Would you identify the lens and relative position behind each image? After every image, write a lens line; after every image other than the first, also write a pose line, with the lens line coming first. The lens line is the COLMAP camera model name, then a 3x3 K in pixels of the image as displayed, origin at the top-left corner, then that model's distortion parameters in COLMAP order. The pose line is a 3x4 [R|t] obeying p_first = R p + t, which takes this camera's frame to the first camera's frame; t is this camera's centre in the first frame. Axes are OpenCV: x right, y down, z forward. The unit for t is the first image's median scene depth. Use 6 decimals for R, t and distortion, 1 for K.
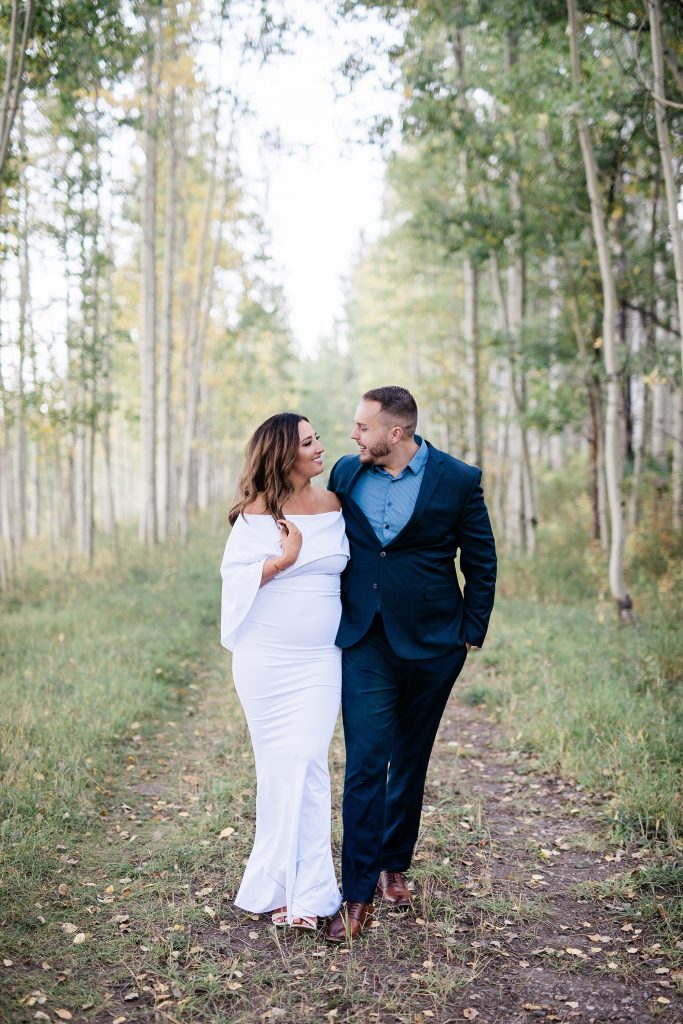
lens RADIAL K [[1427.5, 0, 336.2], [0, 1427.5, 510.1], [0, 0, 1]] dist [-0.017995, 0.014082]
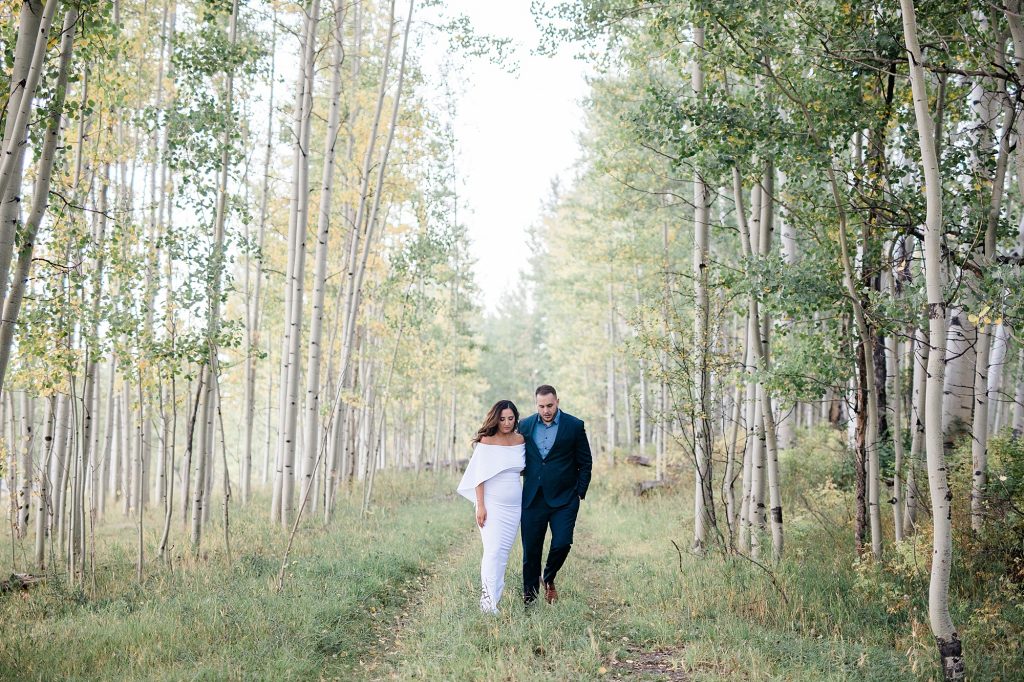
lens RADIAL K [[1581.2, 0, 512.0], [0, 1581.2, 341.0], [0, 0, 1]] dist [-0.000939, -0.024200]
pose [[0.999284, 0.037418, -0.005626, -0.003076], [-0.037774, 0.995174, -0.090564, -0.001441], [0.002210, 0.090712, 0.995875, 0.144644]]
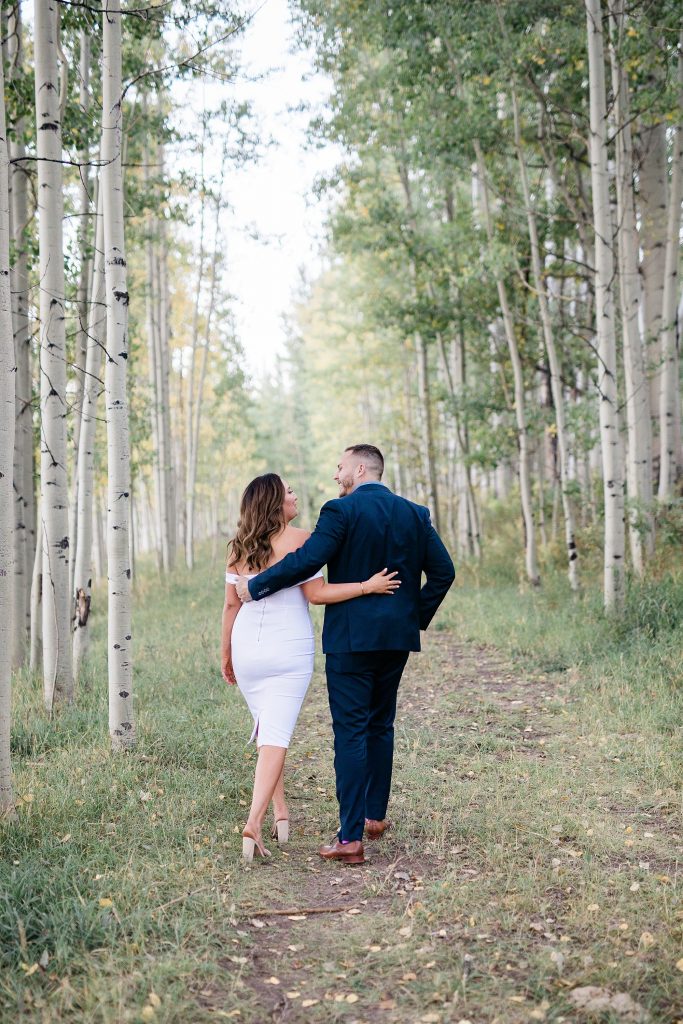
lens RADIAL K [[1442.0, 0, 341.5], [0, 1442.0, 512.0], [0, 0, 1]] dist [-0.002590, -0.033063]
pose [[0.998475, -0.040379, 0.037654, -0.034019], [0.041343, 0.998828, -0.025173, 0.012877], [-0.036593, 0.026691, 0.998974, -0.304371]]
